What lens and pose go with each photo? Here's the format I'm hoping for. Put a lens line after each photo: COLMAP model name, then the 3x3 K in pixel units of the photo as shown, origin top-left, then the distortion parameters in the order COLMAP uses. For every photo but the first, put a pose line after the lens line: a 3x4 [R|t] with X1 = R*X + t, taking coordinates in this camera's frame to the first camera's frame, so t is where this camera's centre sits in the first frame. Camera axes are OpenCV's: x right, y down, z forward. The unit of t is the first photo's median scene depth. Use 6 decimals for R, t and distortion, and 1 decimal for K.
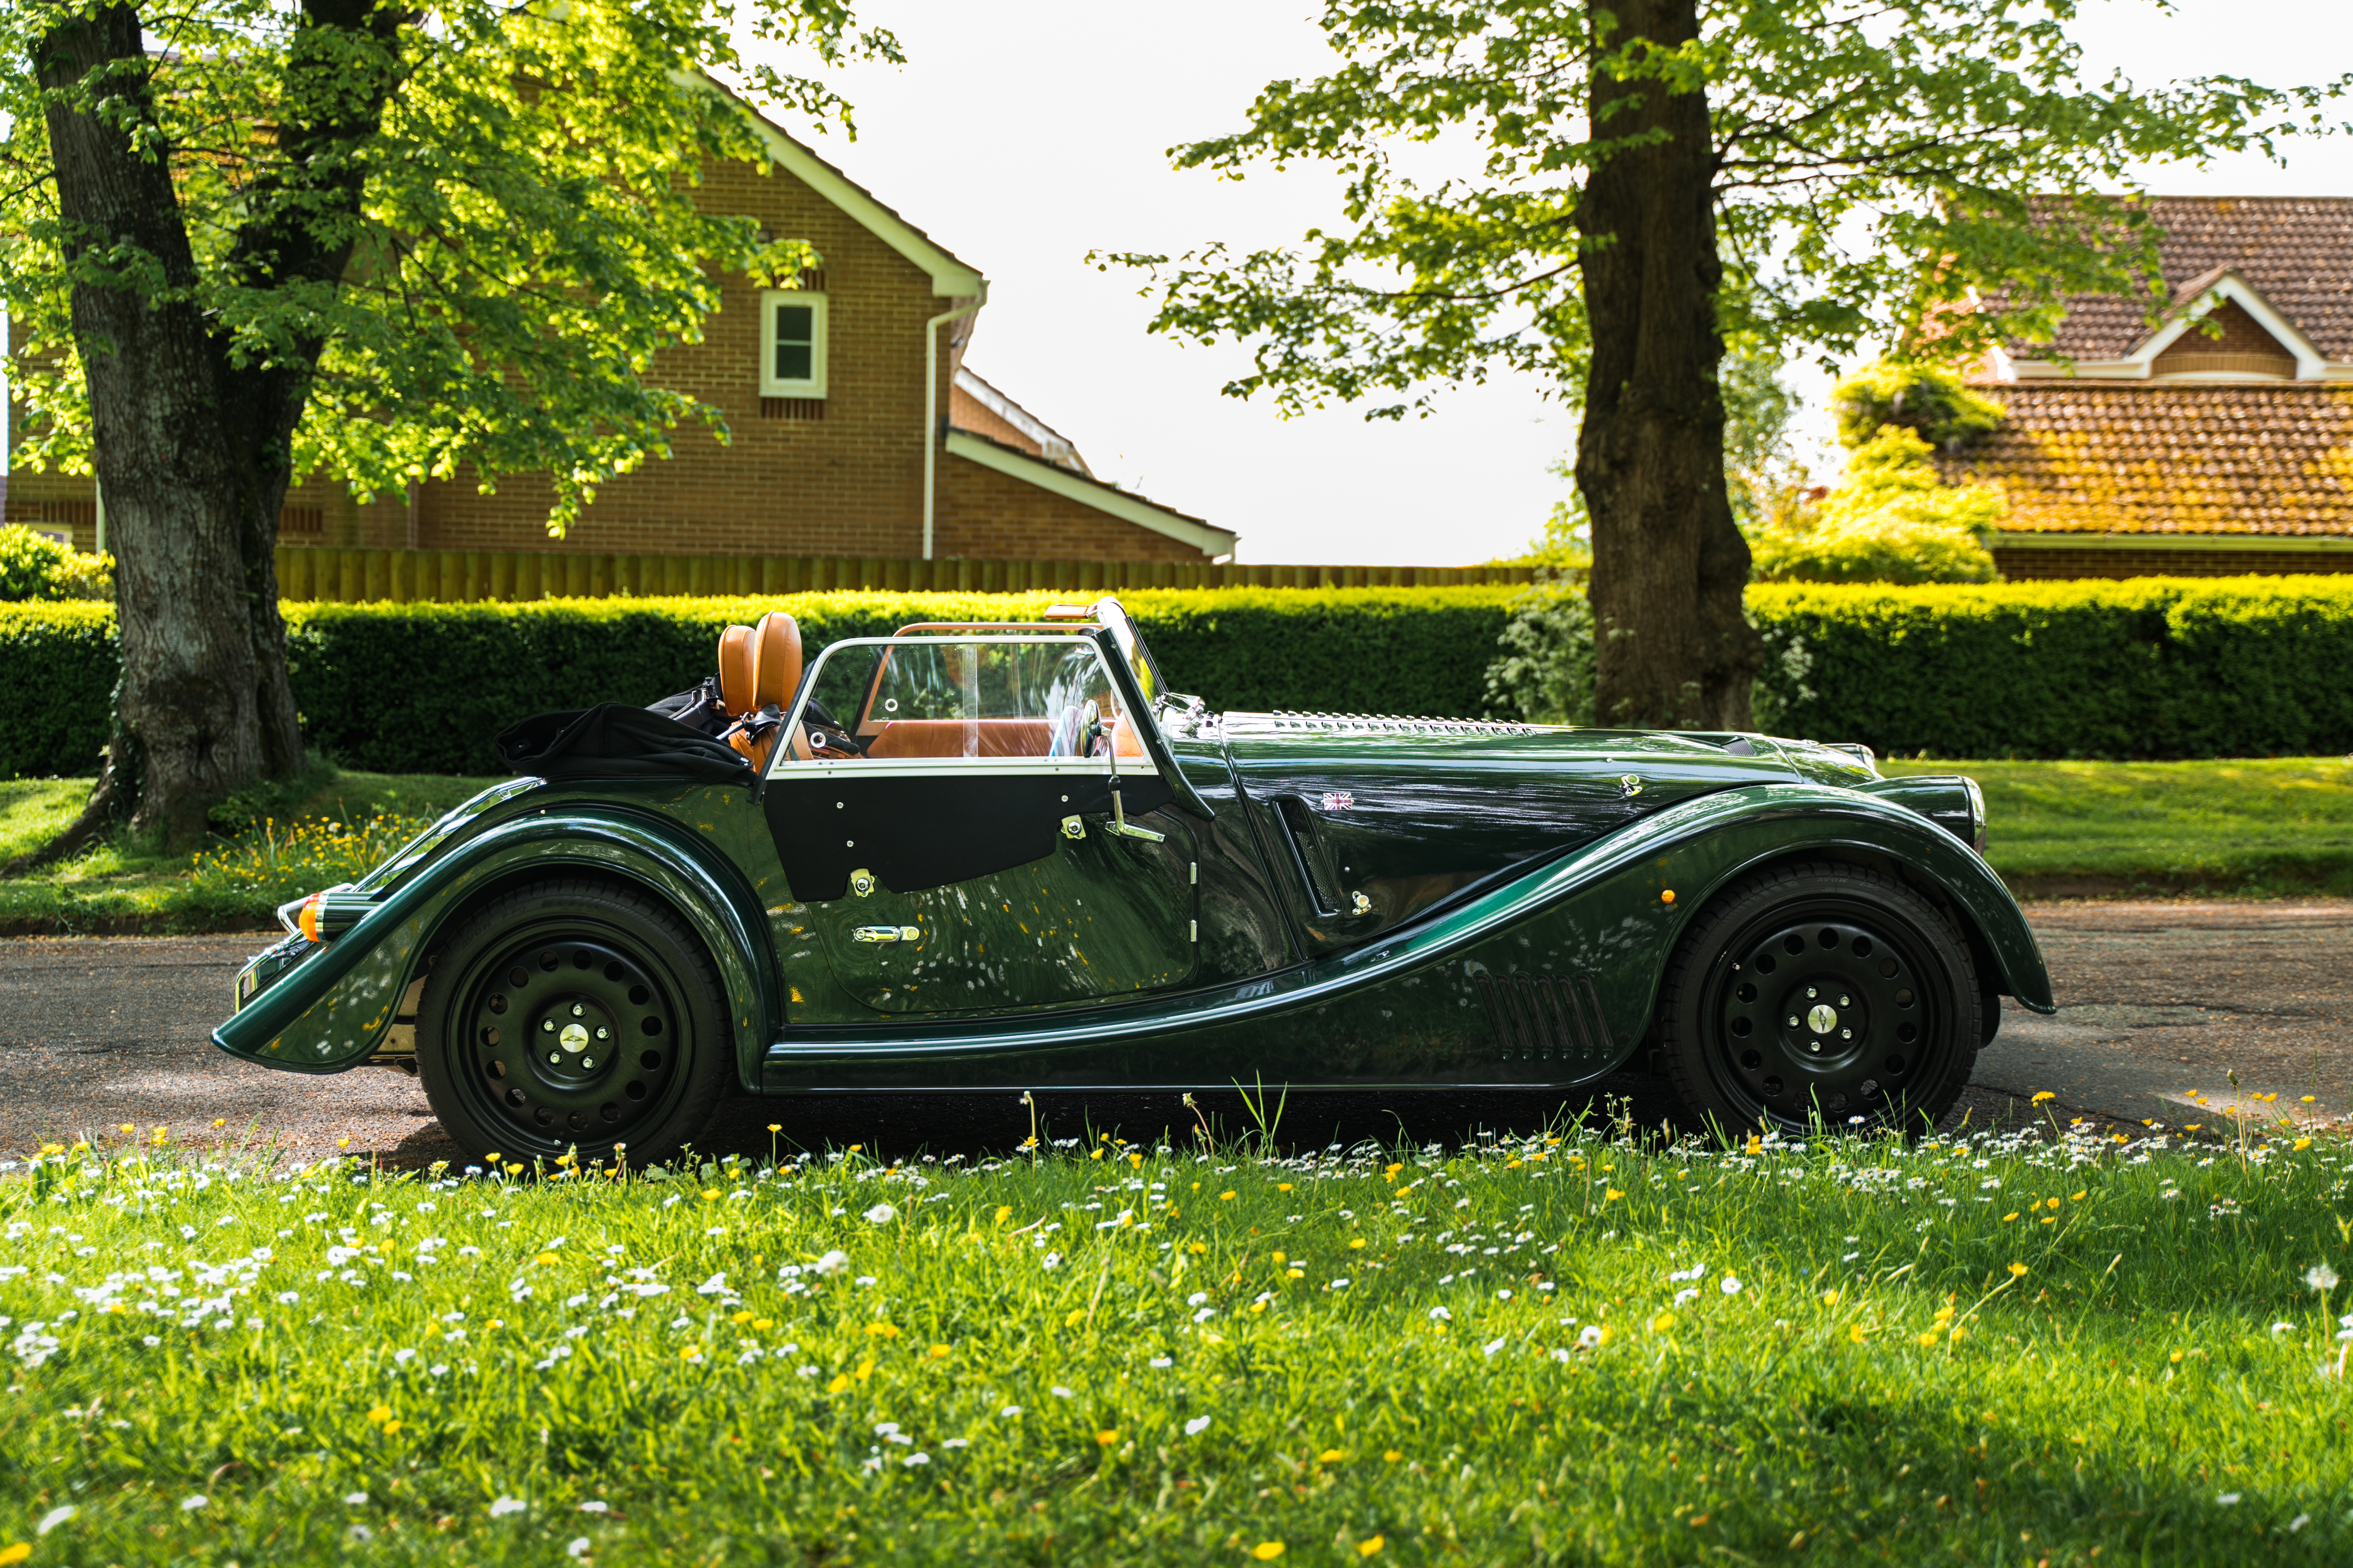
lens RADIAL K [[2808.0, 0, 1176.5], [0, 2808.0, 784.0], [0, 0, 1]] dist [0.010725, 0.002840]
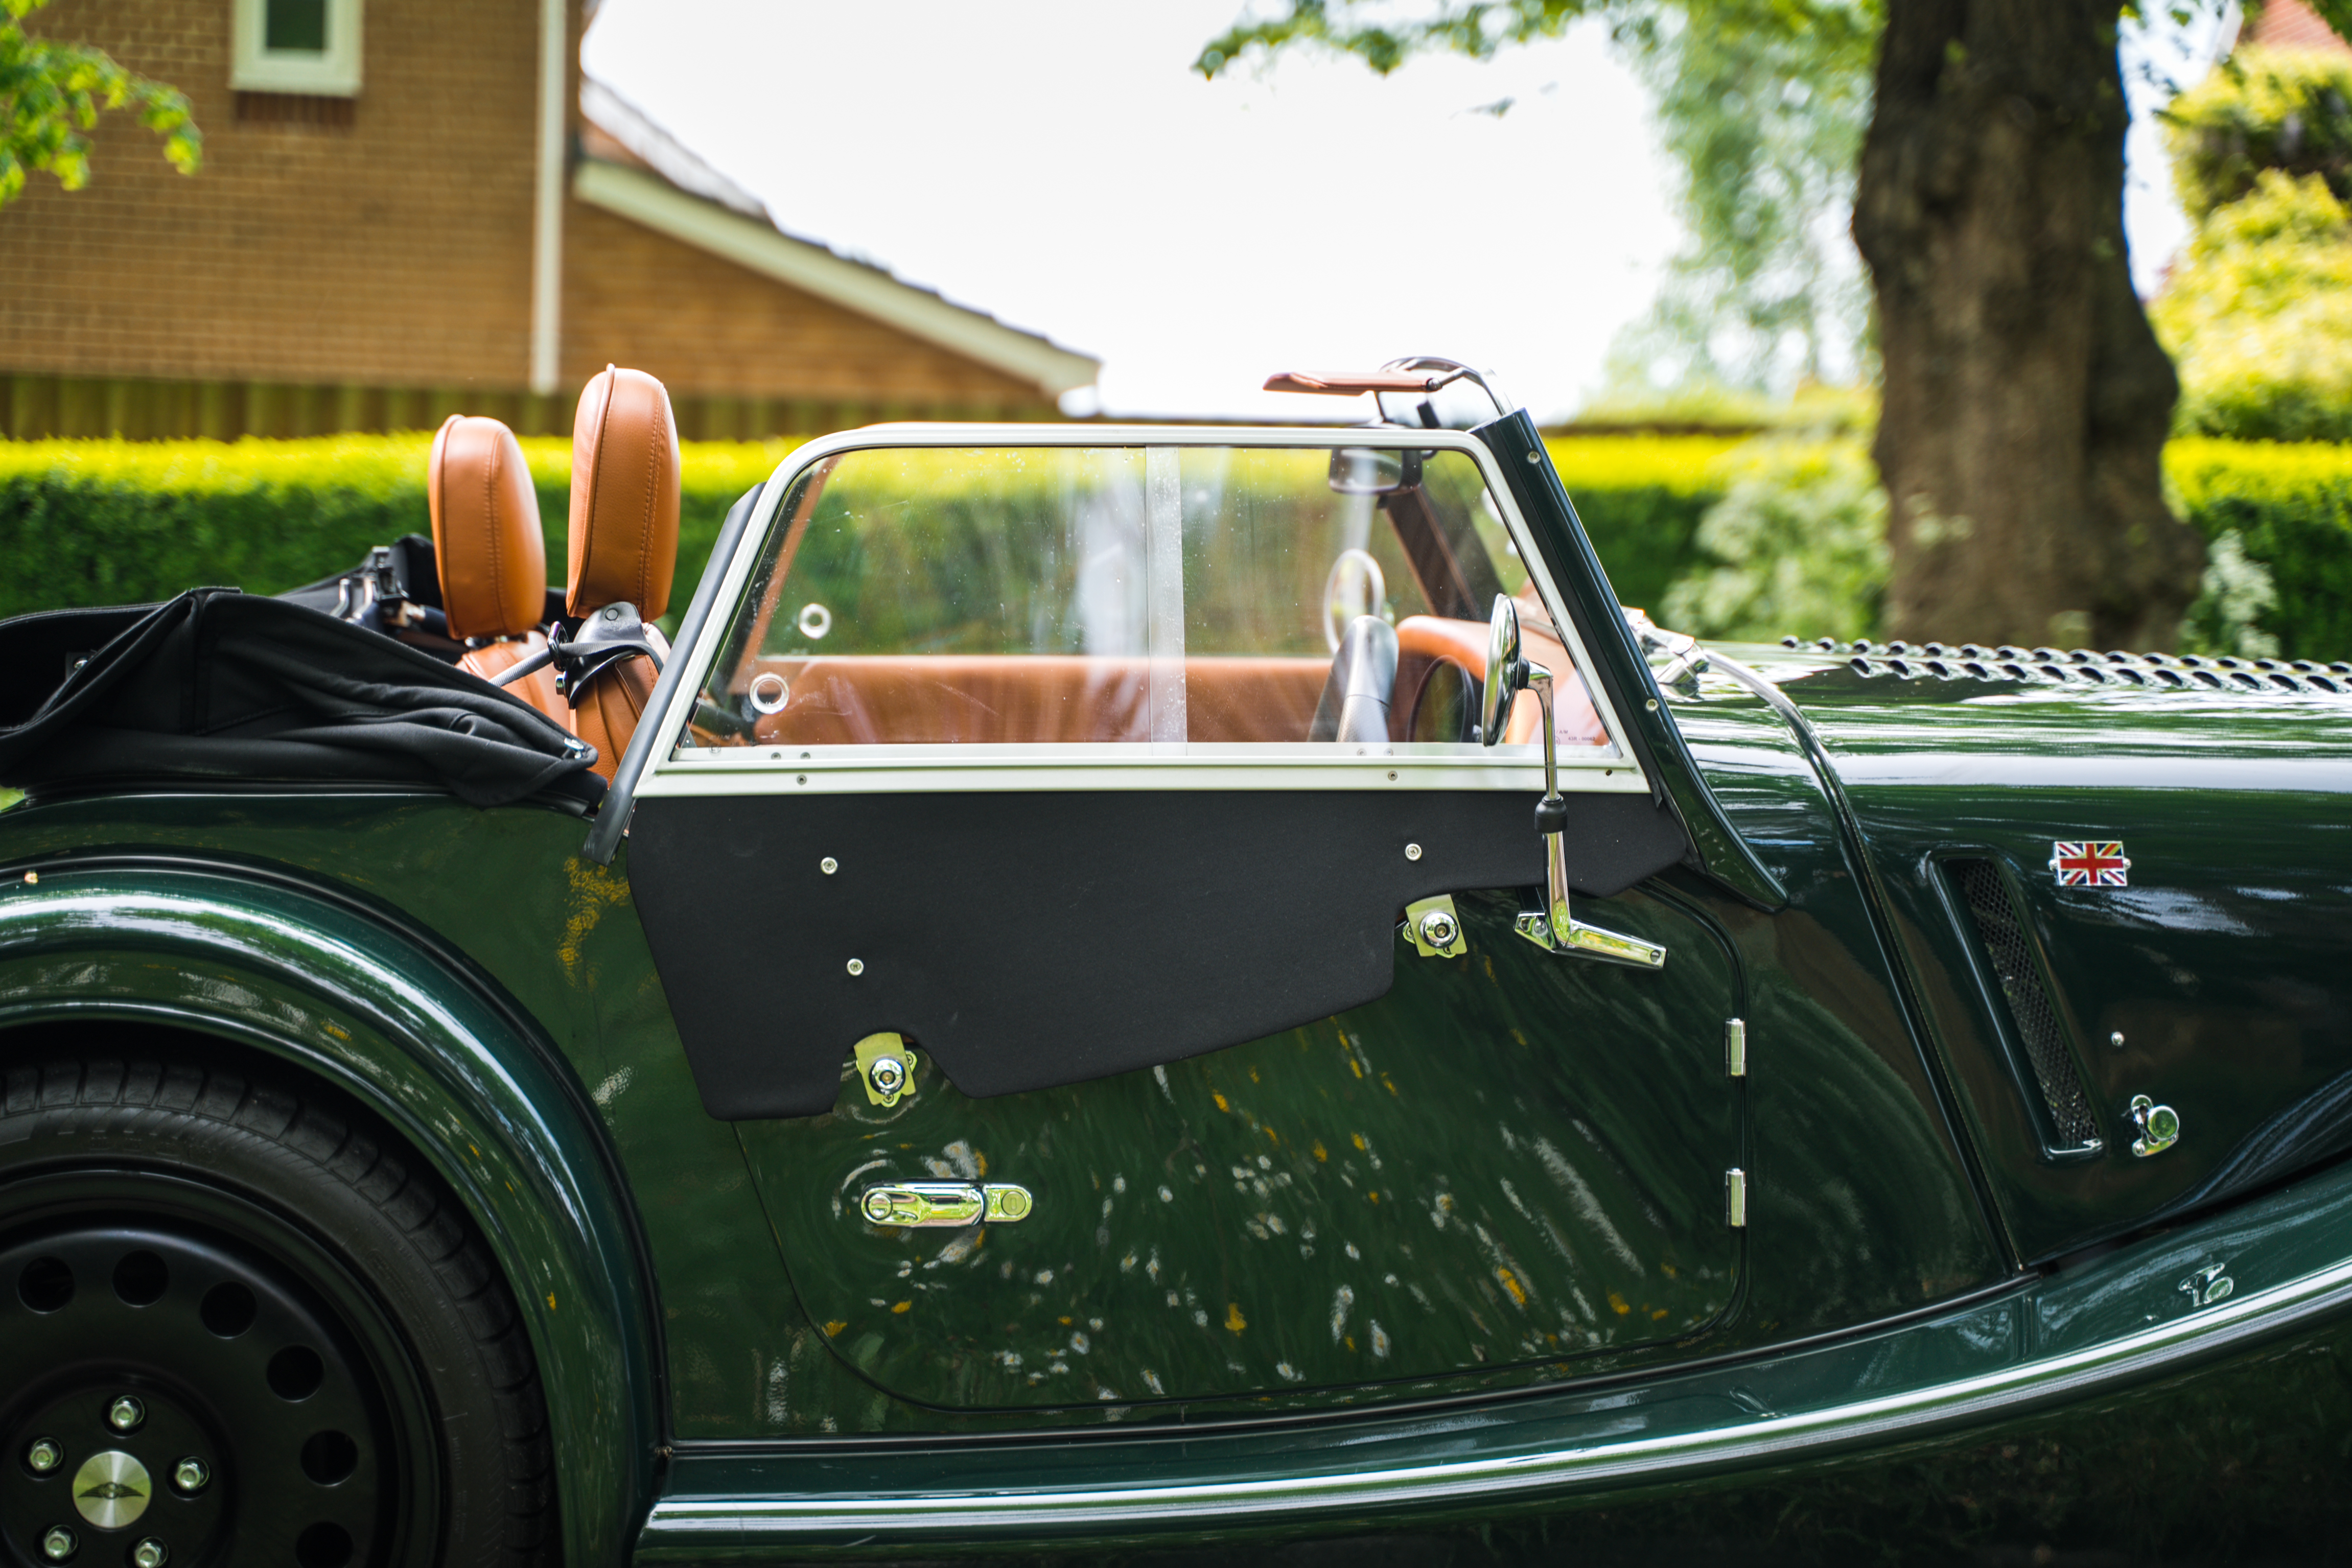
lens RADIAL K [[4980.2, 0, 1175.8], [0, 4980.2, 793.6], [0, 0, 1]] dist [0.210351, 0.106259]
pose [[0.999035, 0.008029, 0.043184, -0.088134], [-0.007886, 0.999963, -0.003489, -0.000096], [-0.043211, 0.003145, 0.999061, 0.278887]]
